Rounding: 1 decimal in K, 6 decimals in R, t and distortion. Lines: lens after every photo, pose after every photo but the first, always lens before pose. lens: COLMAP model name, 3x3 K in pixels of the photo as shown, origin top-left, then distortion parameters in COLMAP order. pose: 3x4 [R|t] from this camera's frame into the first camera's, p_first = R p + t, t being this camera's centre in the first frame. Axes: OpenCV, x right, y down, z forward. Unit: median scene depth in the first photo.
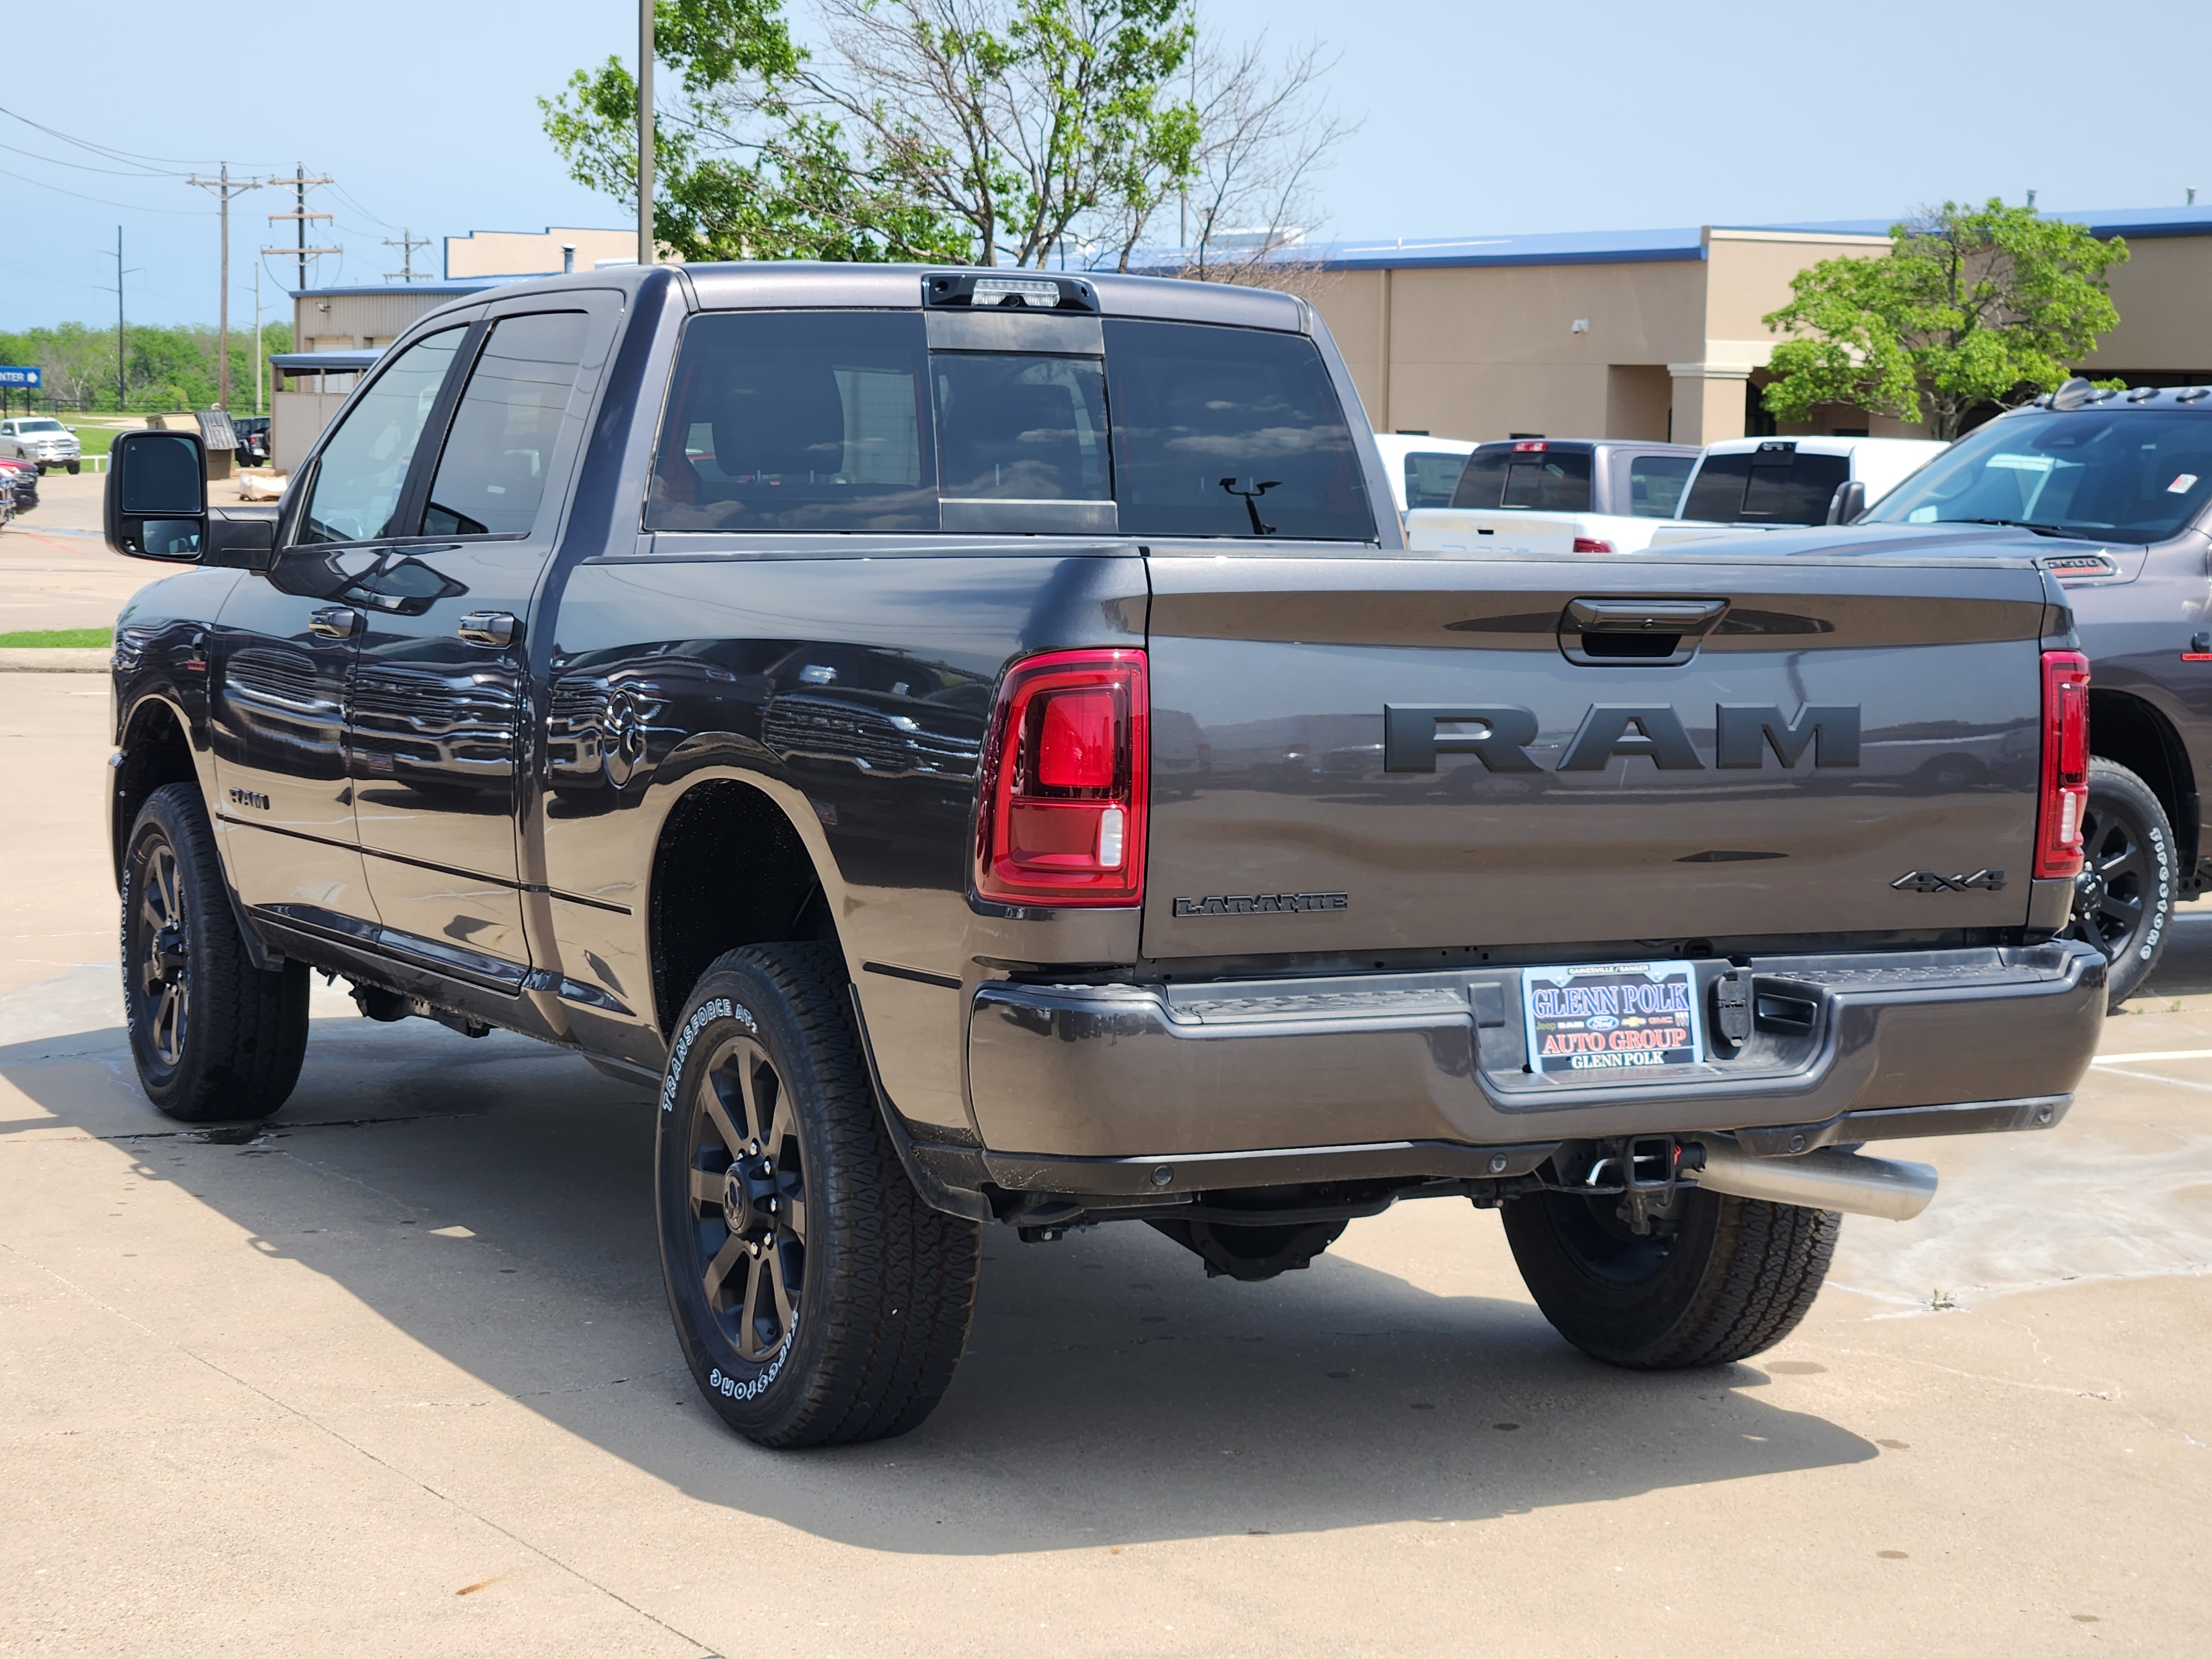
lens RADIAL K [[4542.1, 0, 1098.7], [0, 4542.1, 825.1], [0, 0, 1]] dist [-0.223999, 0.000000]
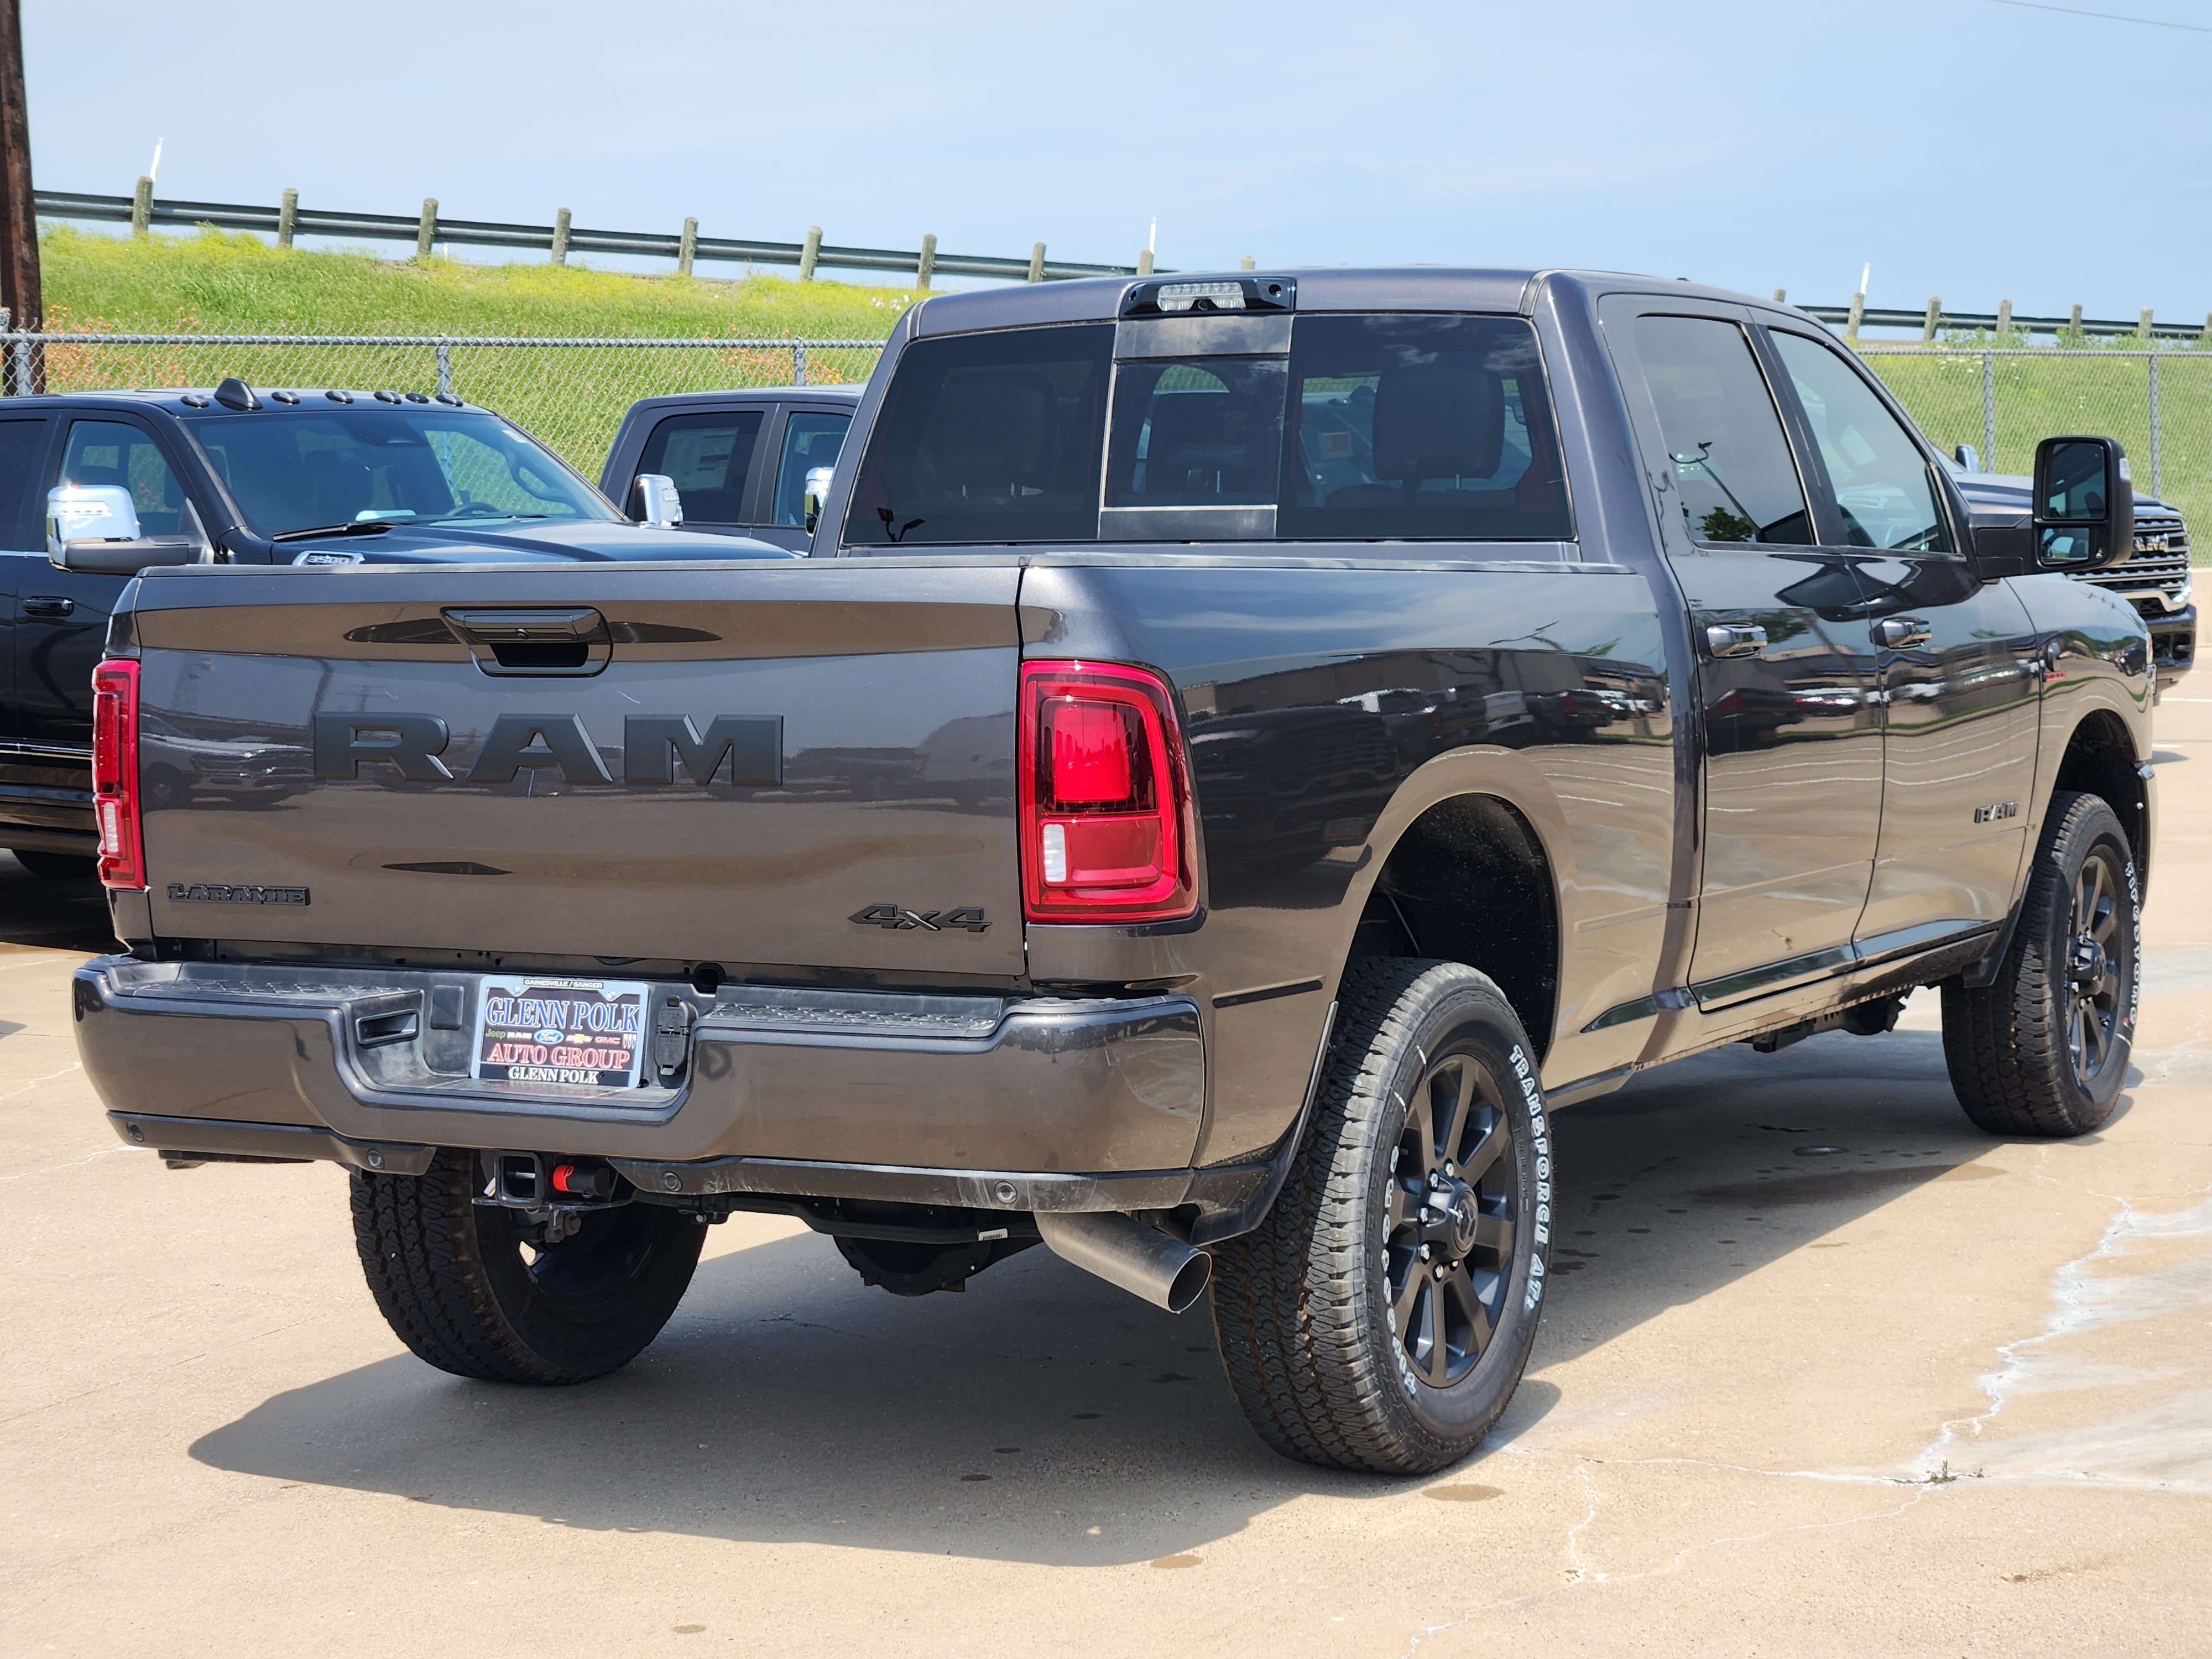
lens RADIAL K [[4542.1, 0, 1099.1], [0, 4542.1, 832.8], [0, 0, 1]] dist [-0.223999, 0.000000]
pose [[0.526997, 0.034278, -0.849175, 1.006708], [-0.034495, 0.999226, 0.018928, -0.023512], [0.849167, 0.019317, 0.527772, 0.576492]]
